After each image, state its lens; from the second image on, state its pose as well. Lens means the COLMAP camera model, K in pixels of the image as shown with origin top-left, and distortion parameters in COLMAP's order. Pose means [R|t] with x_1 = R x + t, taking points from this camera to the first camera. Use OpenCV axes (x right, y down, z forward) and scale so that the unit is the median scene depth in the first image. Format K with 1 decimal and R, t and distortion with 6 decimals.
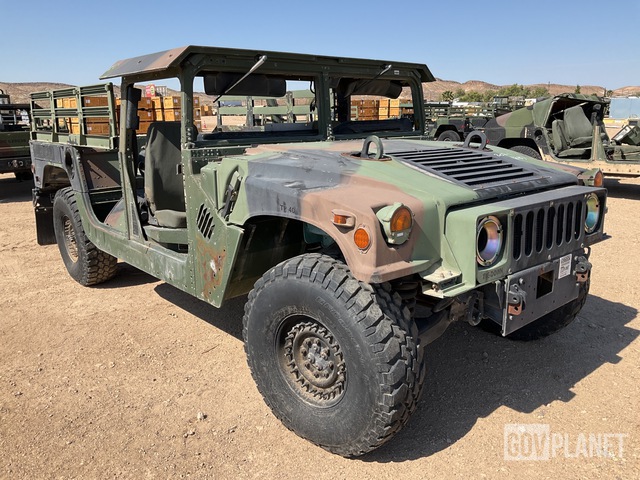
lens RADIAL K [[531.3, 0, 320.0], [0, 531.3, 240.0], [0, 0, 1]] dist [-0.004233, -0.002056]
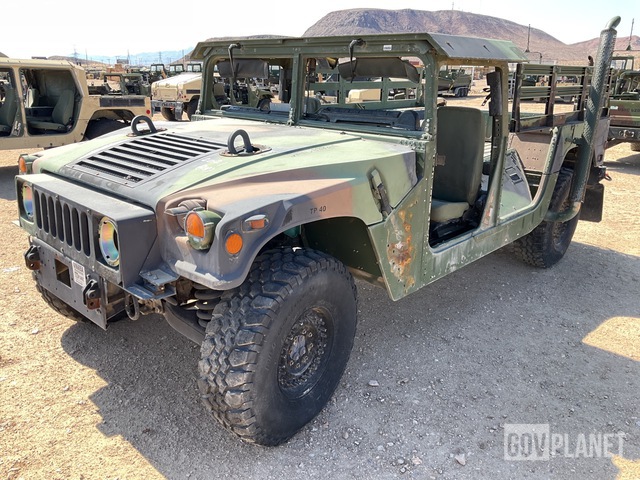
lens RADIAL K [[531.3, 0, 320.0], [0, 531.3, 240.0], [0, 0, 1]] dist [-0.004233, -0.002056]
pose [[0.086189, 0.314503, -0.945336, 1.244127], [-0.245672, 0.926275, 0.285762, -0.345485], [0.965514, 0.207613, 0.157100, 1.142151]]
